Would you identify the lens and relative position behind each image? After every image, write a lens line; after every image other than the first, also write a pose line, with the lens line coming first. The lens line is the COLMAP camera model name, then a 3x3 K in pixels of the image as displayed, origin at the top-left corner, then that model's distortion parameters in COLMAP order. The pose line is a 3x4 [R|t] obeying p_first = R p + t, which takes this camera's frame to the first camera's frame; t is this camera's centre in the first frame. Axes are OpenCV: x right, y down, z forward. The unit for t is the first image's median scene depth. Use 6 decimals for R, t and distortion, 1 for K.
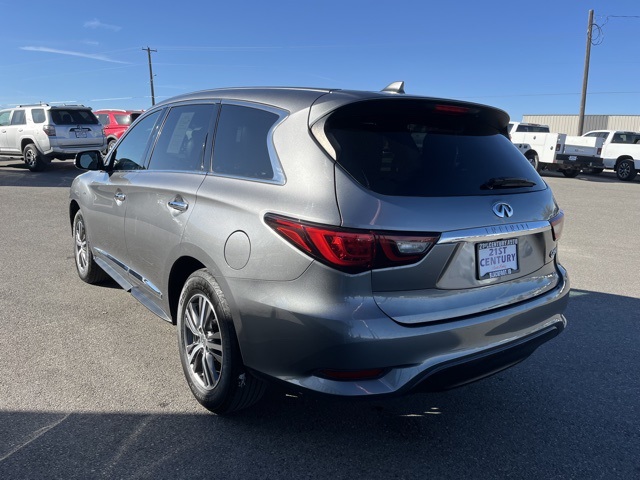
lens RADIAL K [[489.3, 0, 318.4], [0, 489.3, 237.4], [0, 0, 1]] dist [0.058497, -0.081066]
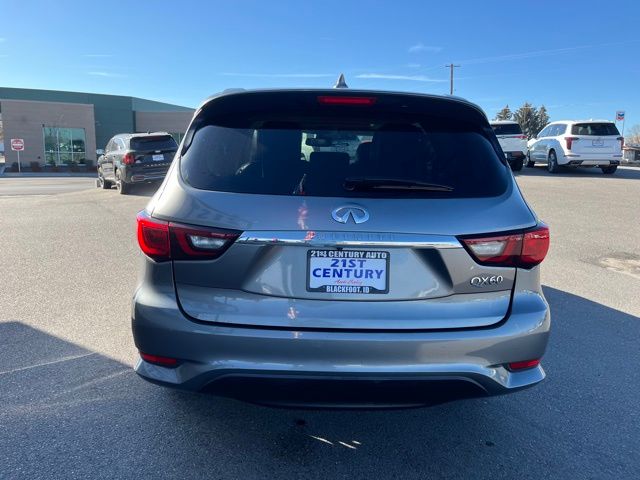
lens RADIAL K [[489.3, 0, 320.0], [0, 489.3, 238.2], [0, 0, 1]] dist [0.058497, -0.081066]
pose [[0.825381, 0.088253, -0.557636, 0.837004], [-0.102535, 0.994713, 0.005661, -0.015700], [0.555188, 0.052505, 0.830066, 0.281580]]
